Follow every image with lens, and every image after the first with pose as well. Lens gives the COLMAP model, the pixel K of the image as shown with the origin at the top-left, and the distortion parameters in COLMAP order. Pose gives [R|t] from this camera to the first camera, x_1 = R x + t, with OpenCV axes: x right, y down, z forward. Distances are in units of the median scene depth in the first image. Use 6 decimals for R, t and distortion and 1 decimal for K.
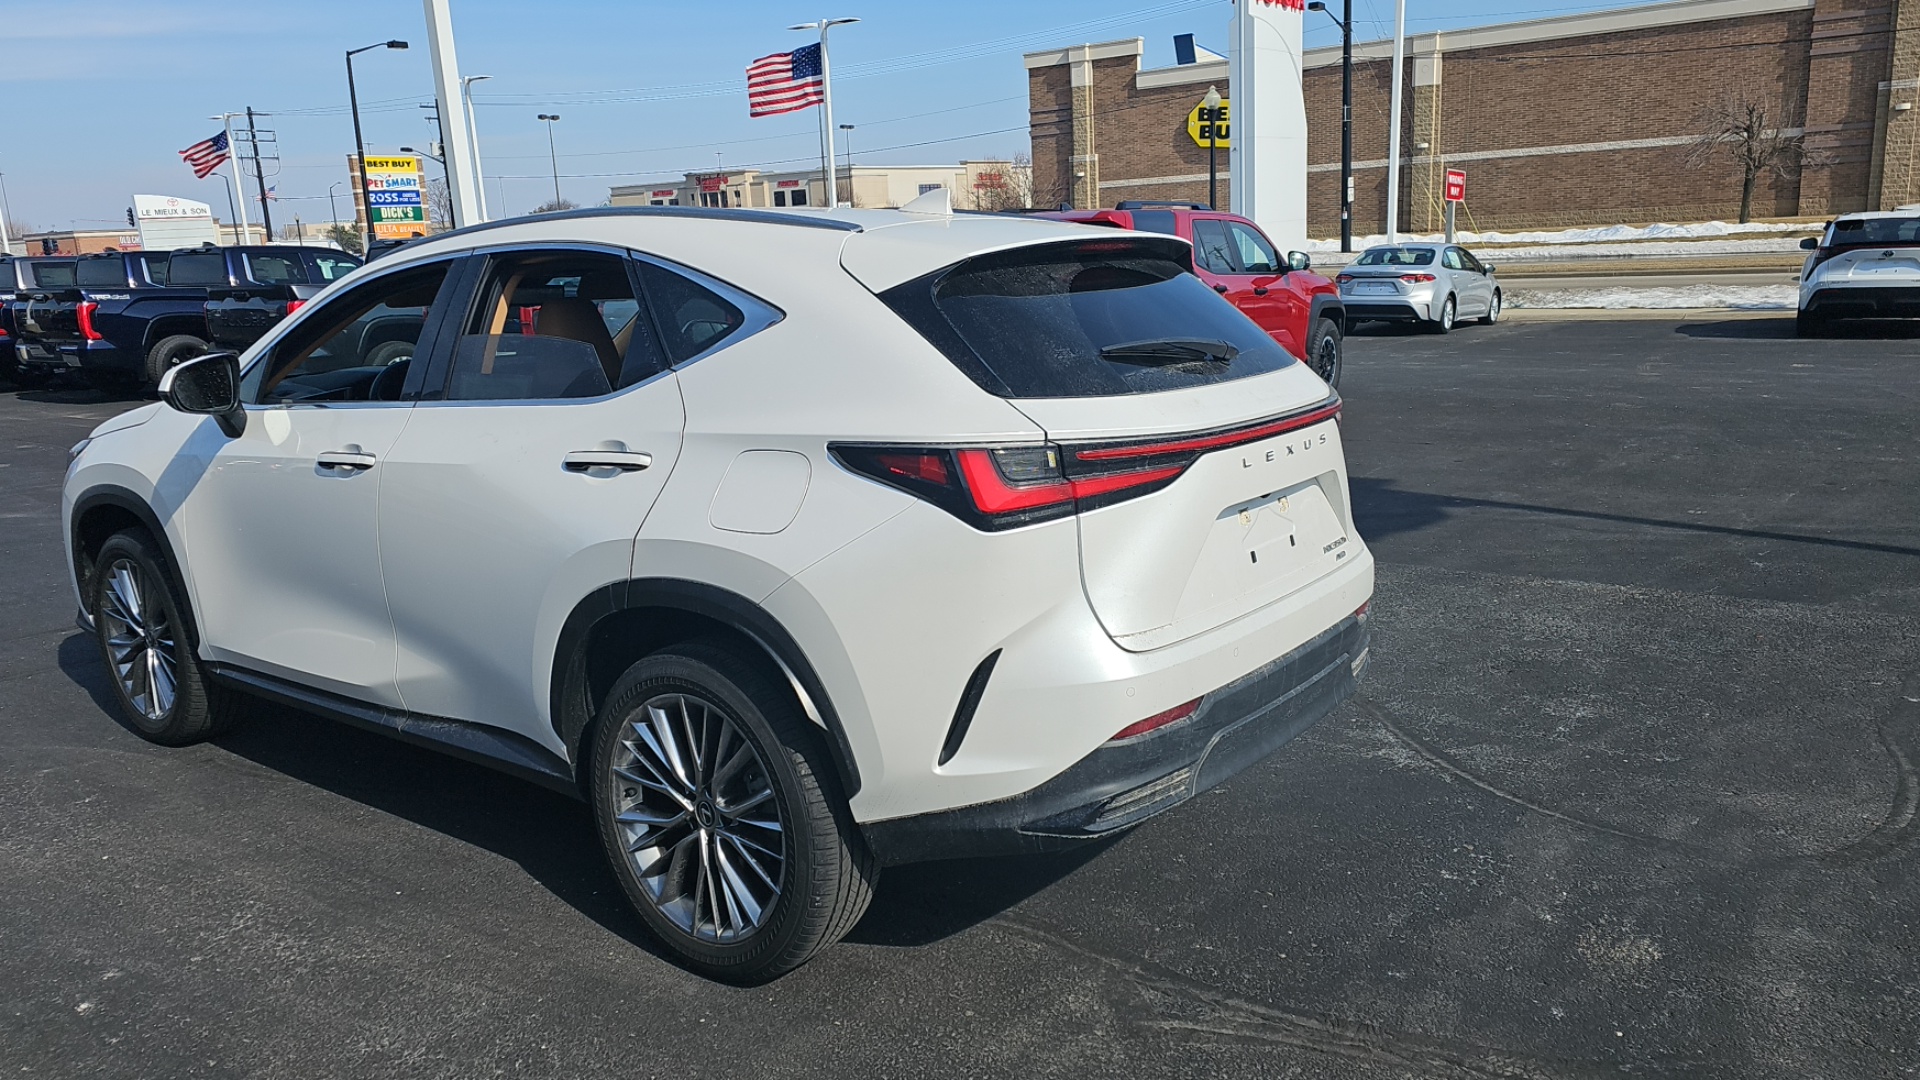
lens RADIAL K [[1376.7, 0, 940.5], [0, 1376.7, 525.5], [0, 0, 1]] dist [0.071579, -0.053982]
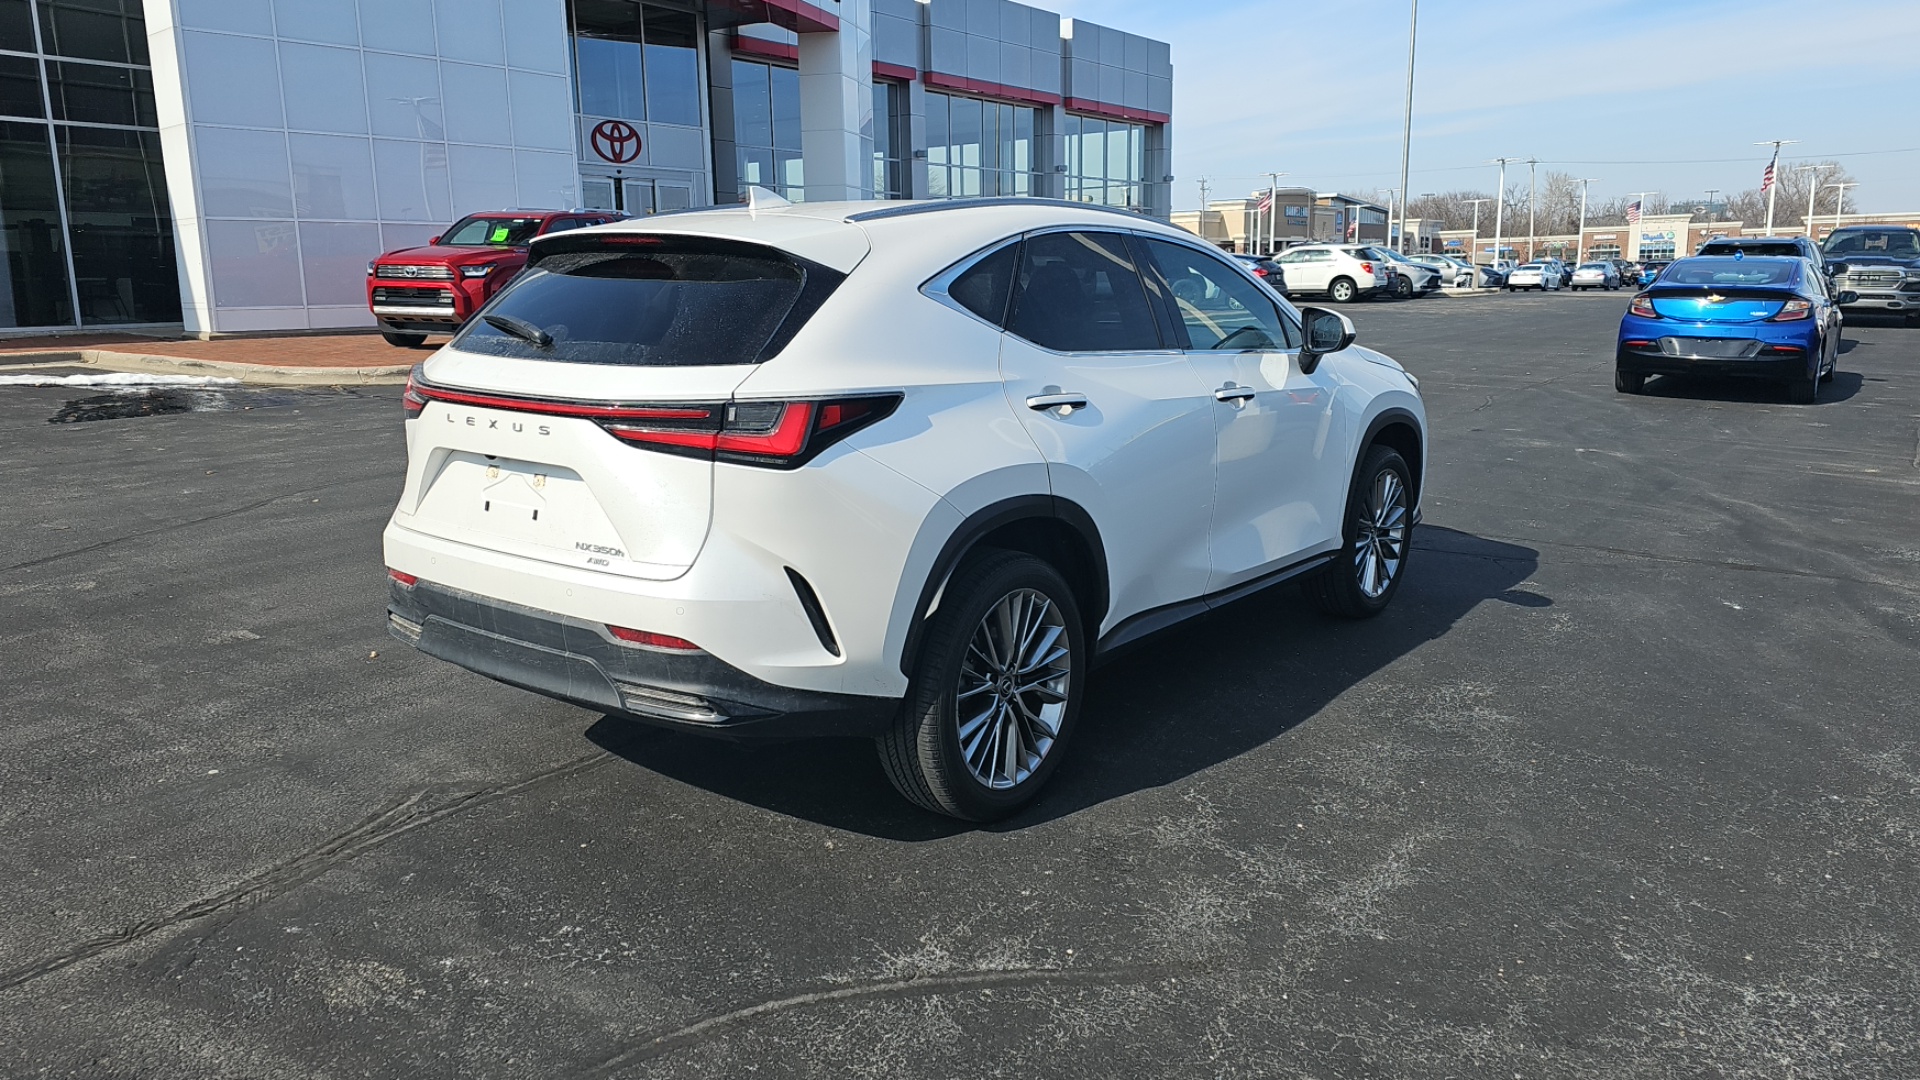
lens RADIAL K [[1376.7, 0, 947.9], [0, 1376.7, 540.1], [0, 0, 1]] dist [0.071579, -0.053982]
pose [[0.012354, 0.240658, -0.970531, 0.229757], [-0.197817, 0.952011, 0.233547, -0.050398], [0.980161, 0.189102, 0.059368, 0.217562]]
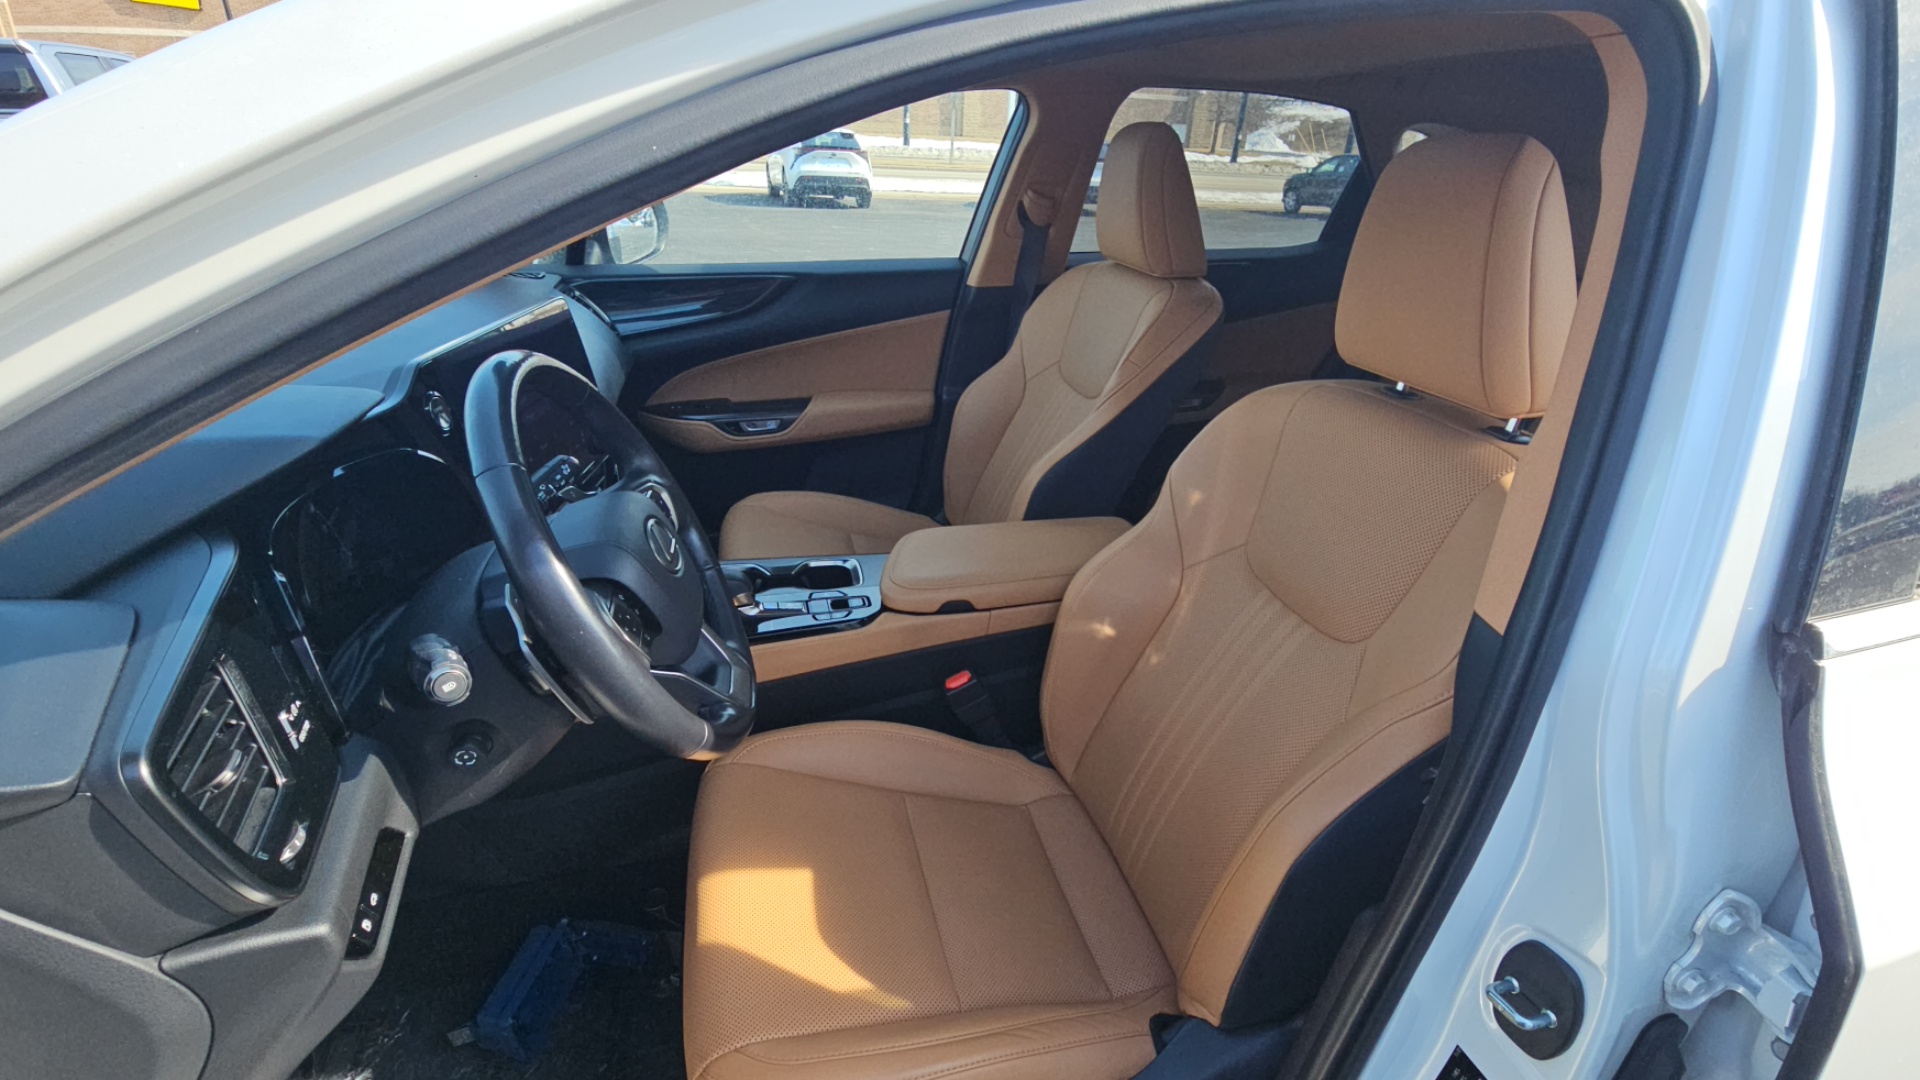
lens RADIAL K [[855.9, 0, 981.4], [0, 855.9, 542.6], [0, 0, 1]] dist [0.010520, -0.007843]
pose [[0.601034, -0.281505, 0.748006, -0.107894], [0.089640, 0.953754, 0.286909, -0.030143], [-0.794181, -0.105391, 0.598473, 0.202984]]
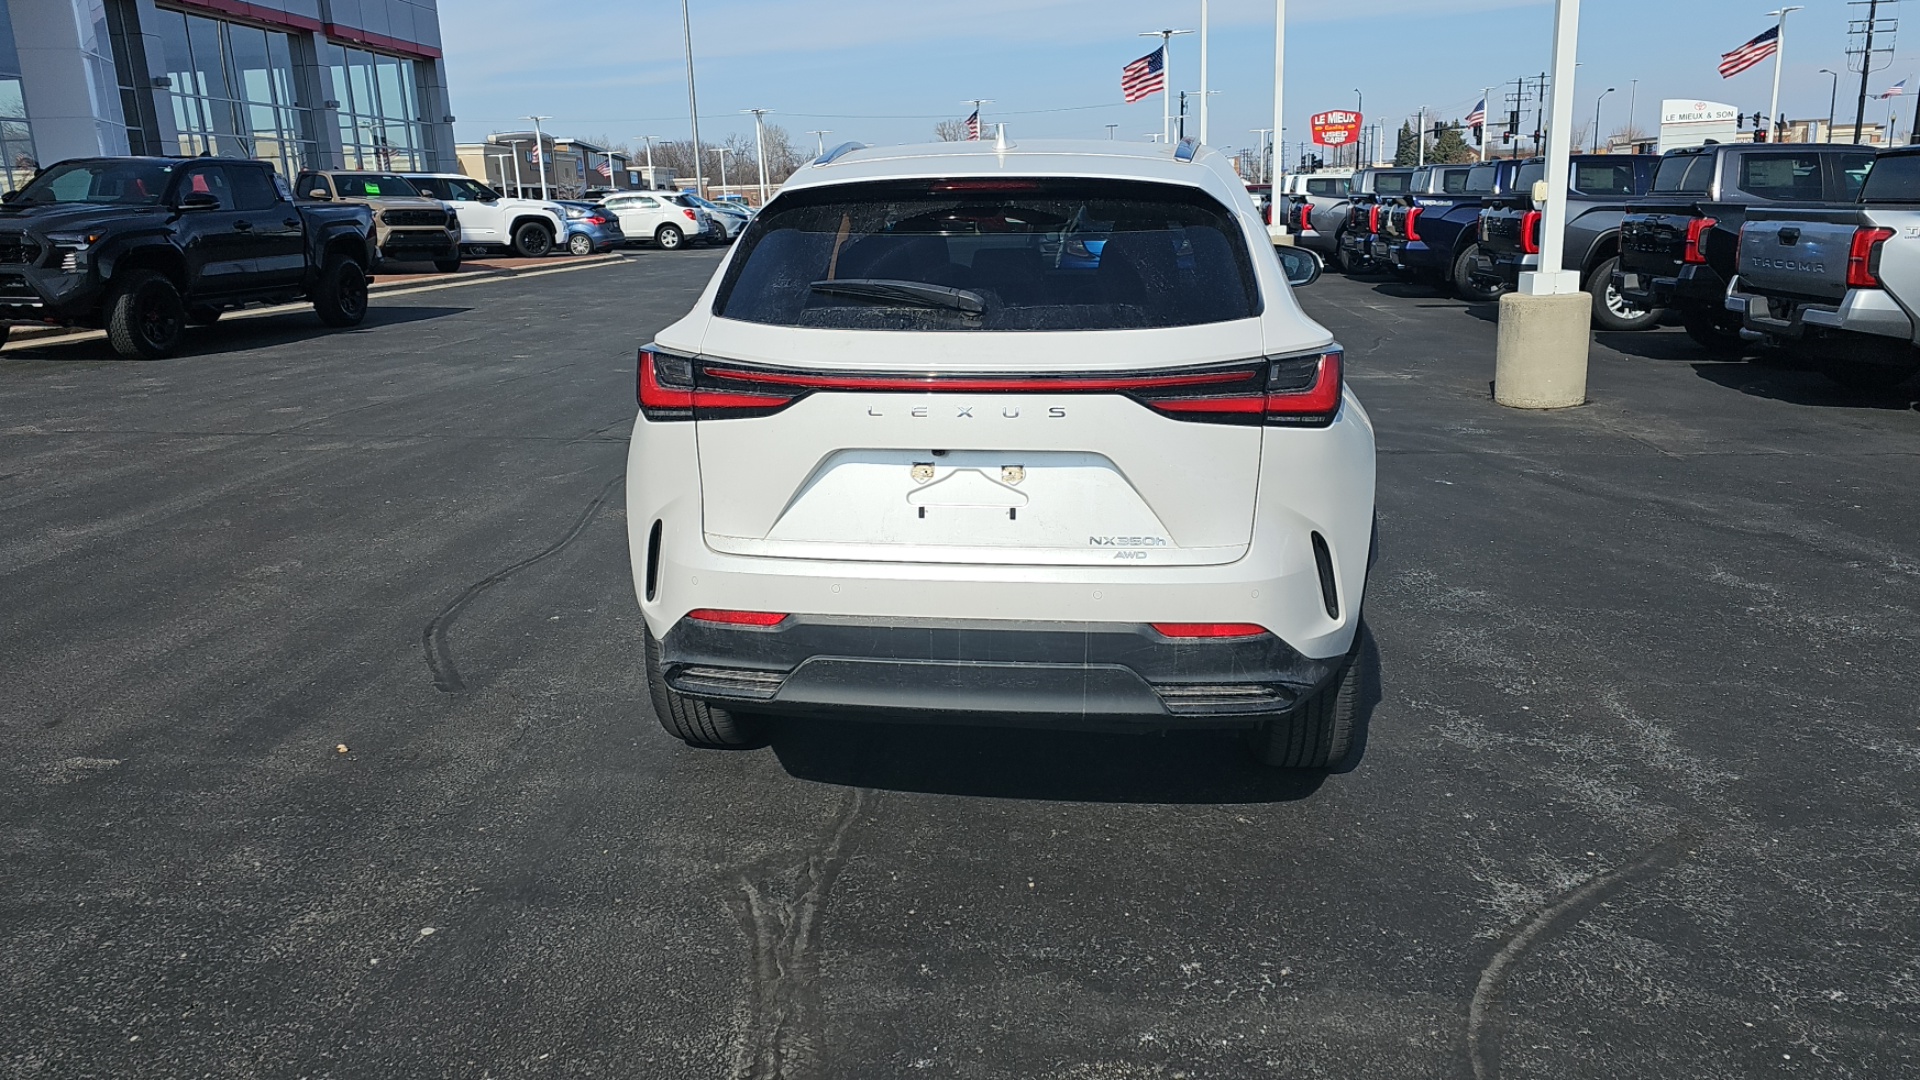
lens RADIAL K [[1376.7, 0, 952.0], [0, 1376.7, 545.4], [0, 0, 1]] dist [0.071579, -0.053982]
pose [[0.521090, 0.239521, -0.819204, 0.172437], [-0.174518, 0.969437, 0.172438, -0.020956], [0.835469, 0.053110, 0.546965, 0.079225]]
